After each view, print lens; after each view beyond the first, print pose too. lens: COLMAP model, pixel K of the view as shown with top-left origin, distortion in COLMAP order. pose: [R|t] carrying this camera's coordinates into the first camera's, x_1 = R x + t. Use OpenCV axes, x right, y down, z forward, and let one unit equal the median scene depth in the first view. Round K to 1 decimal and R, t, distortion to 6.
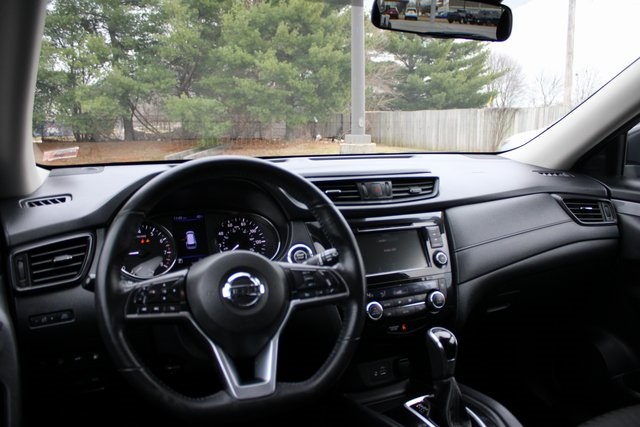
lens RADIAL K [[761.7, 0, 320.0], [0, 761.7, 213.5], [0, 0, 1]] dist [-0.207037, 0.011992]
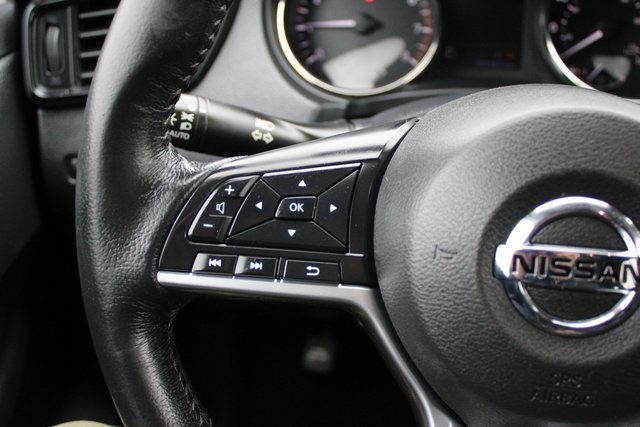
lens RADIAL K [[761.7, 0, 320.0], [0, 761.7, 213.5], [0, 0, 1]] dist [-0.207037, 0.011992]
pose [[0.887435, 0.229737, -0.399599, -0.199173], [-0.073915, 0.926647, 0.368595, -0.007271], [0.454967, -0.297568, 0.839320, 1.862272]]
